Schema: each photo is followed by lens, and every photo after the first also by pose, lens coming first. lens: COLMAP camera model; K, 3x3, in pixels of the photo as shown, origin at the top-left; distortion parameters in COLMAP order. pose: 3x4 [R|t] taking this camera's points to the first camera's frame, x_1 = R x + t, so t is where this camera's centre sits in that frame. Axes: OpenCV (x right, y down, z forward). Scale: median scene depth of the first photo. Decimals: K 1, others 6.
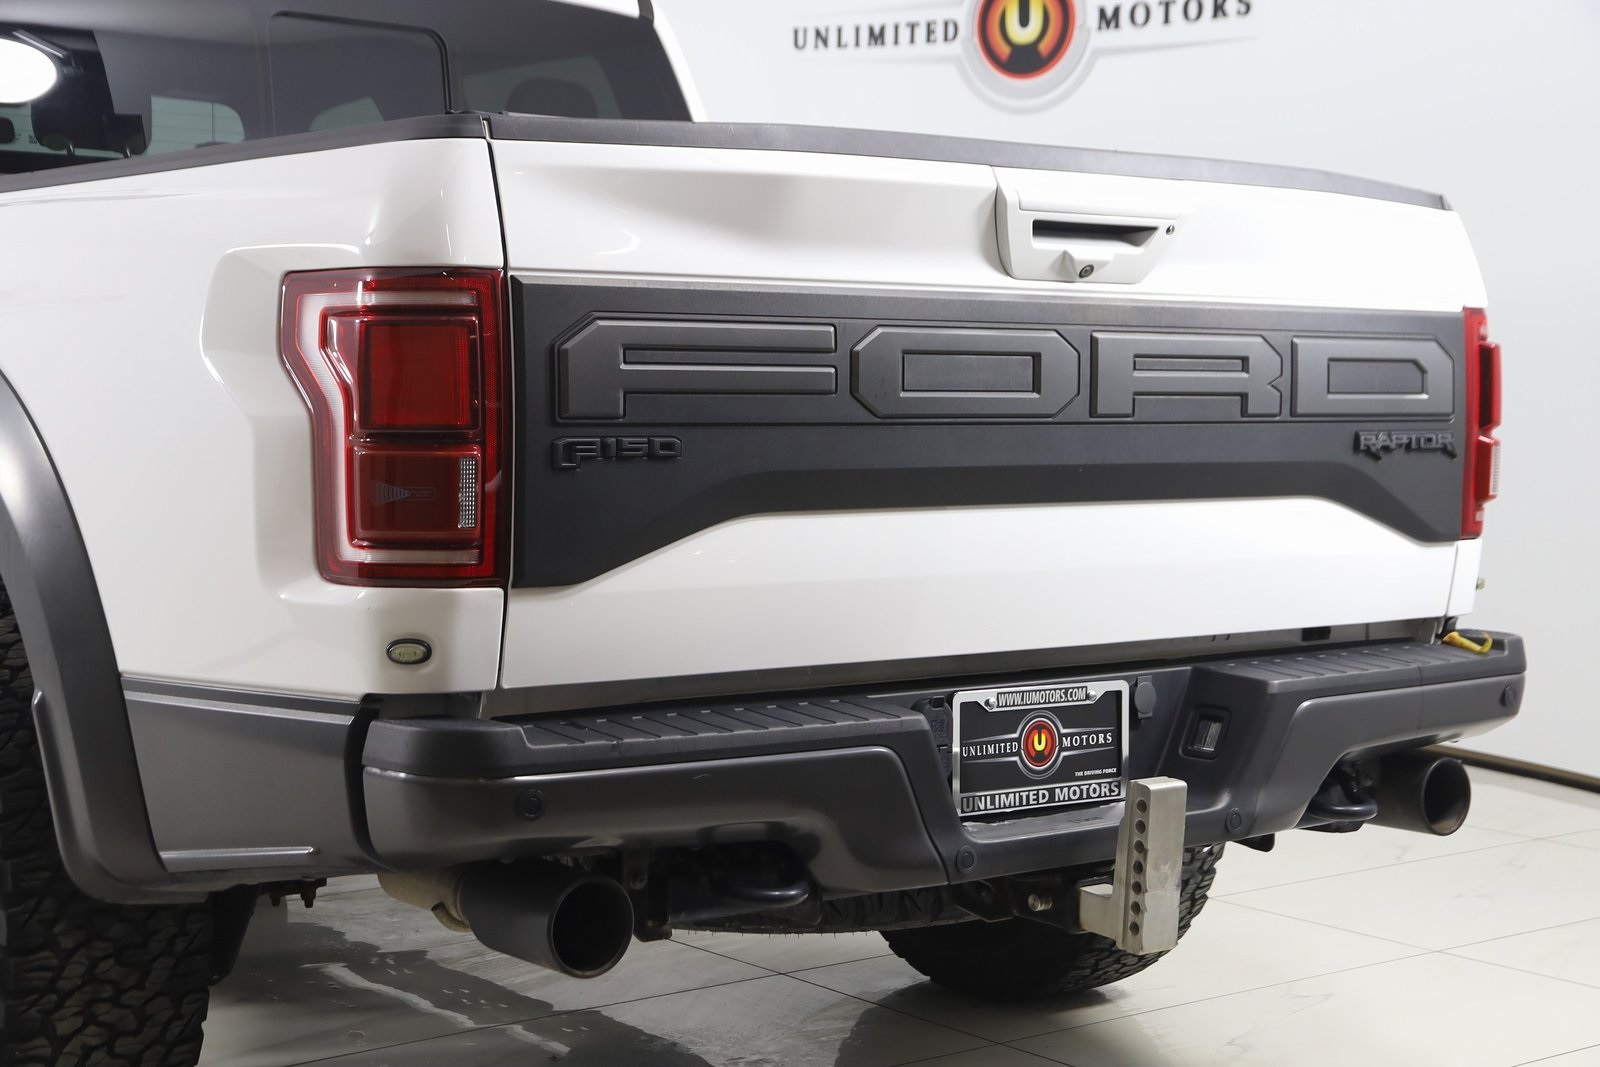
lens RADIAL K [[2550.8, 0, 806.6], [0, 2550.8, 526.0], [0, 0, 1]] dist [0.145656, 0.114603]
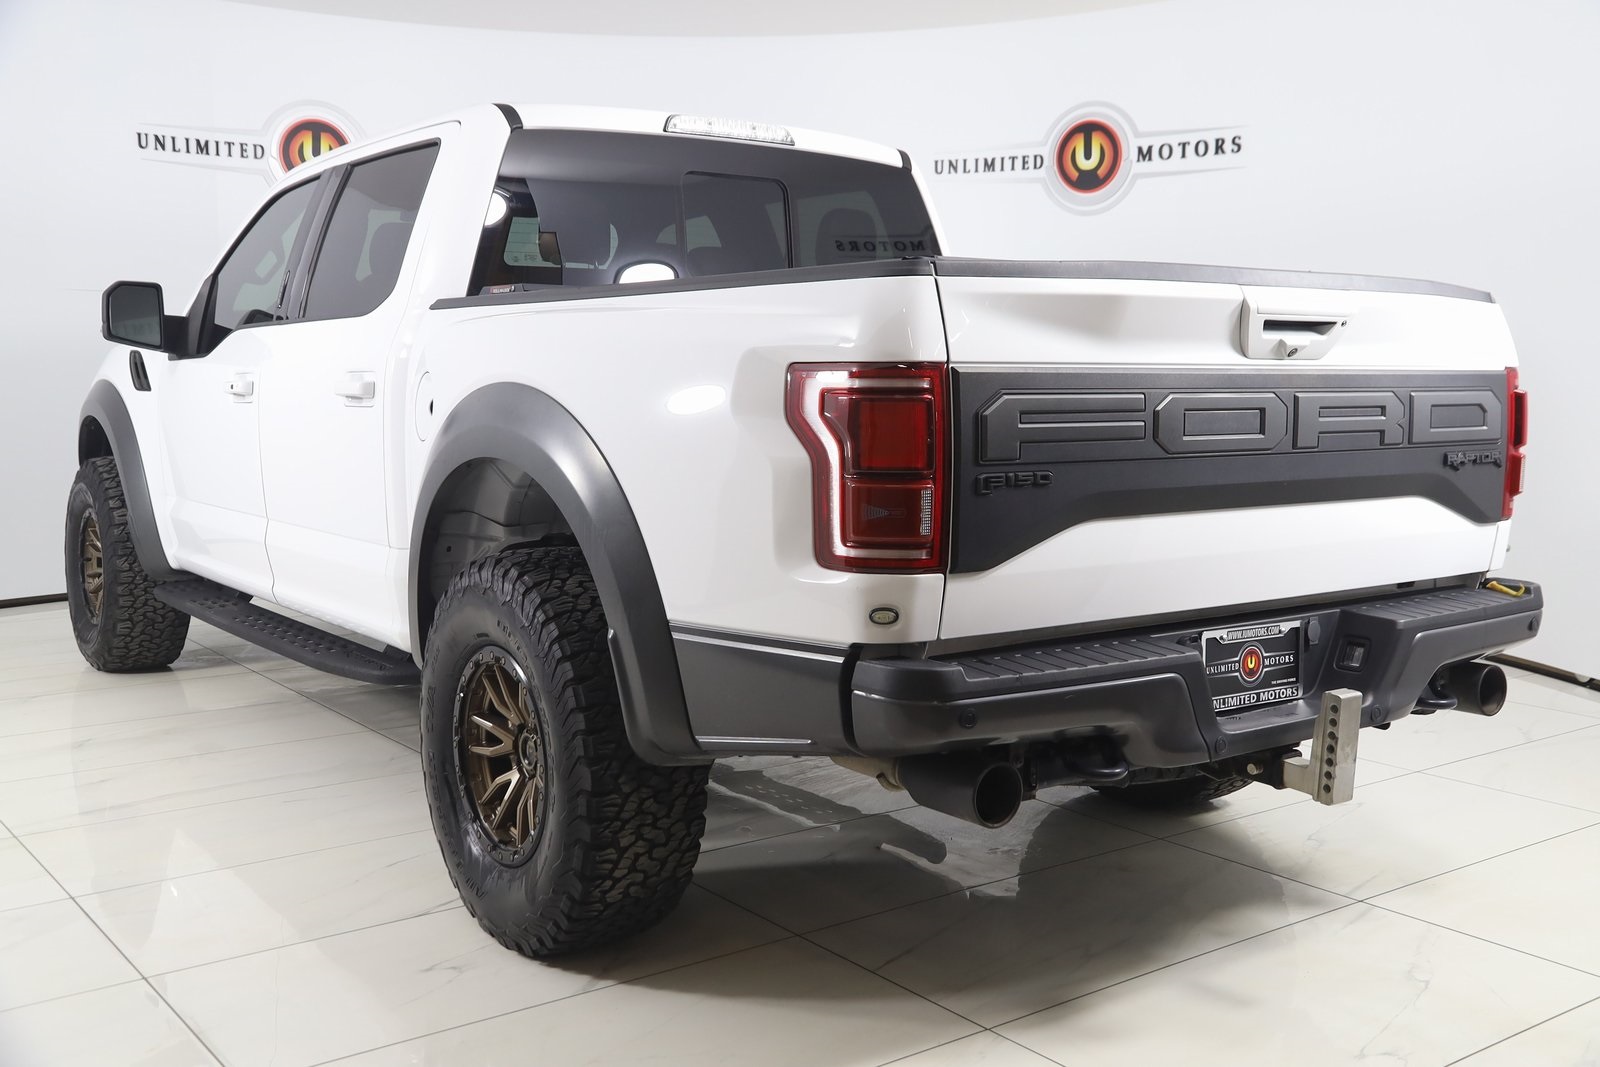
lens RADIAL K [[1610.0, 0, 809.1], [0, 1610.0, 520.9], [0, 0, 1]] dist [0.001086, 0.161868]
pose [[0.999481, -0.000436, -0.032196, -0.141175], [0.001654, 0.999283, 0.037824, -0.036262], [0.032156, -0.037858, 0.998766, 0.041171]]
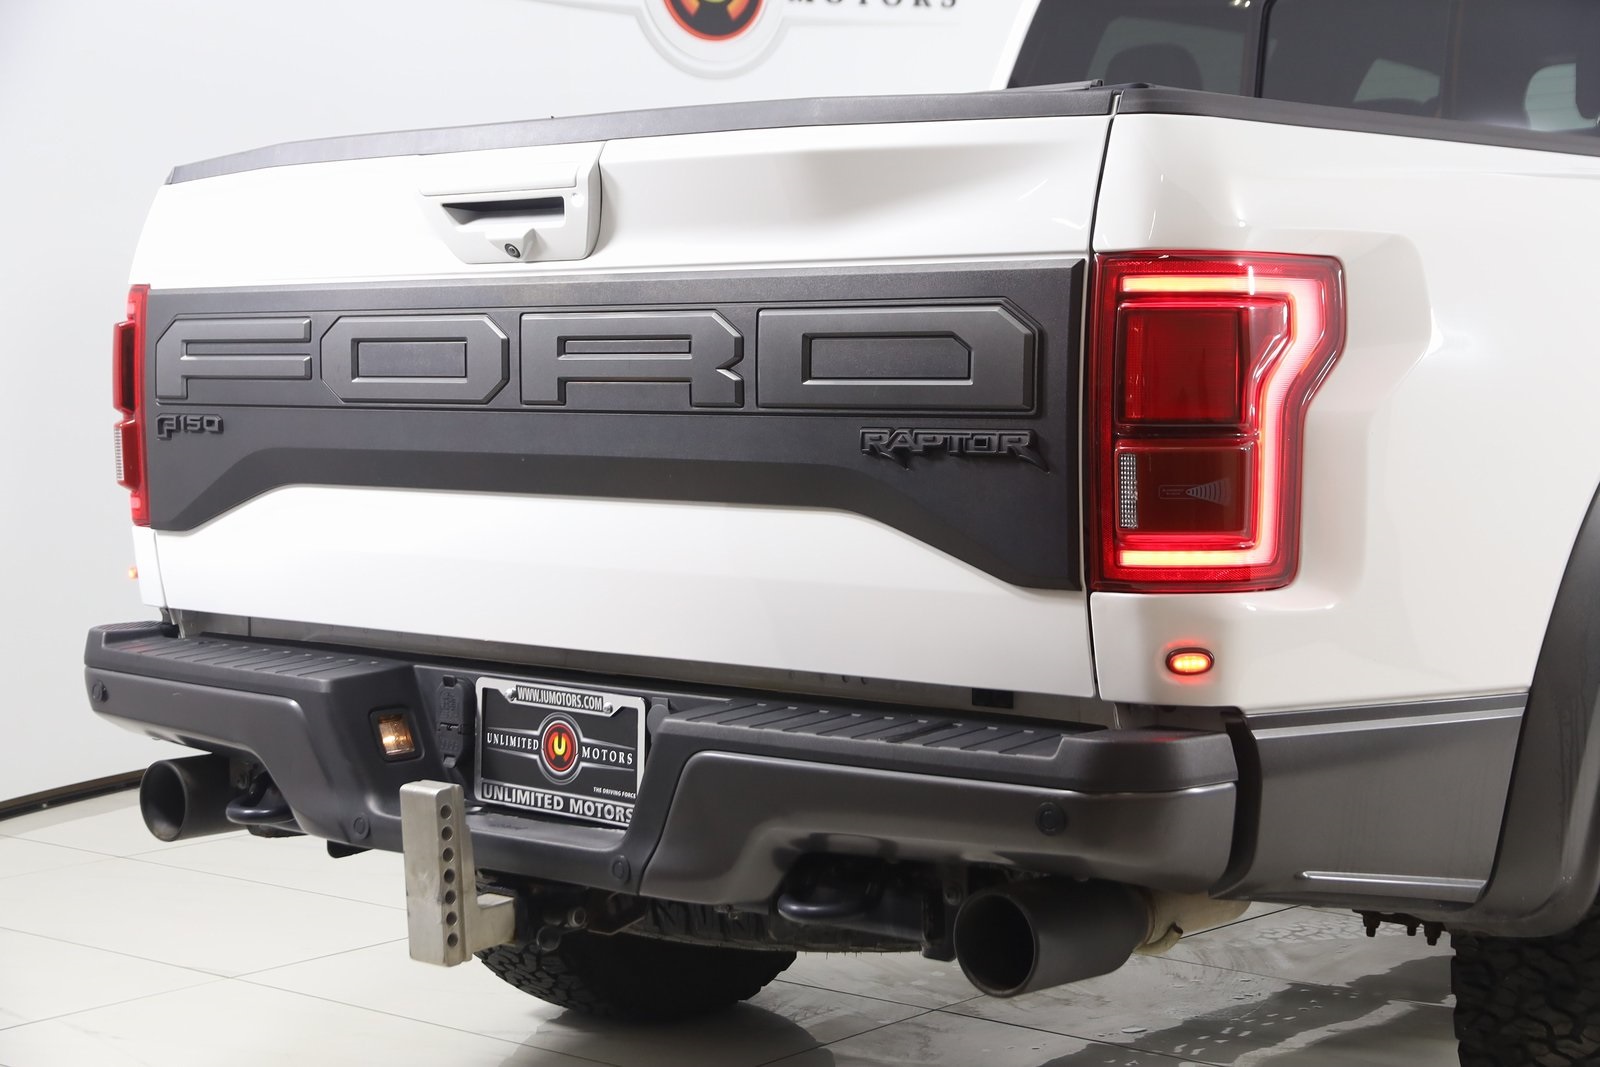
lens RADIAL K [[2791.1, 0, 800.0], [0, 2791.1, 533.5], [0, 0, 1]] dist [0.173654, 0.063830]
pose [[0.142817, 0.047659, -0.988601, 1.140627], [-0.053824, 0.997736, 0.040323, -0.041565], [0.988285, 0.047451, 0.145059, 0.942244]]
